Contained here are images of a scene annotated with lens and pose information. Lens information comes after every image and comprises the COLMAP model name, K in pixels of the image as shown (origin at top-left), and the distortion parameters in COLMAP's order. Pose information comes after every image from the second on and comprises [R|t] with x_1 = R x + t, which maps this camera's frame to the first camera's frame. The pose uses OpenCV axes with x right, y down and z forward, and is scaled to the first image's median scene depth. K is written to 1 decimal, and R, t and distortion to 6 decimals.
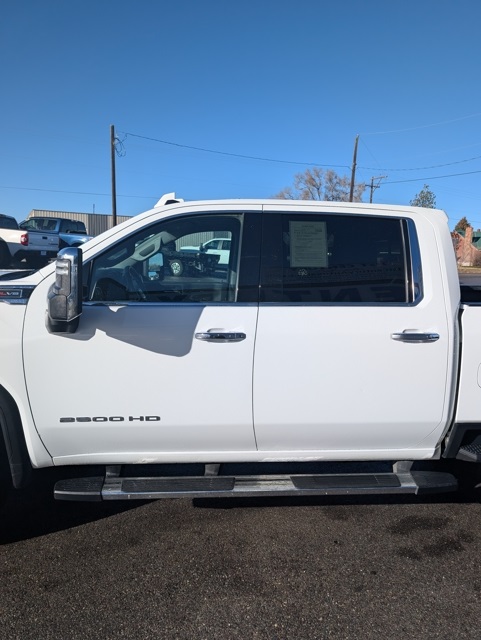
lens RADIAL K [[451.2, 0, 254.4], [0, 451.2, 329.9], [0, 0, 1]] dist [0.051945, -0.050079]
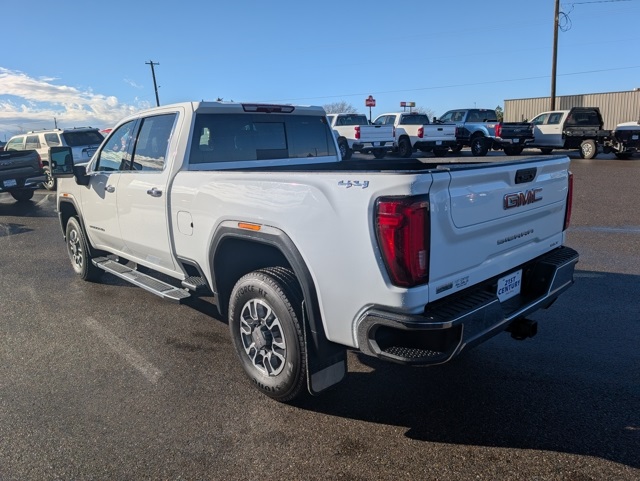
lens RADIAL K [[459.3, 0, 320.1], [0, 459.3, 226.9], [0, 0, 1]] dist [0.015708, -0.001602]
pose [[0.611381, 0.082532, -0.787021, 1.709584], [-0.069223, 0.996312, 0.050705, 0.010809], [0.788303, 0.023479, 0.614839, 0.435639]]
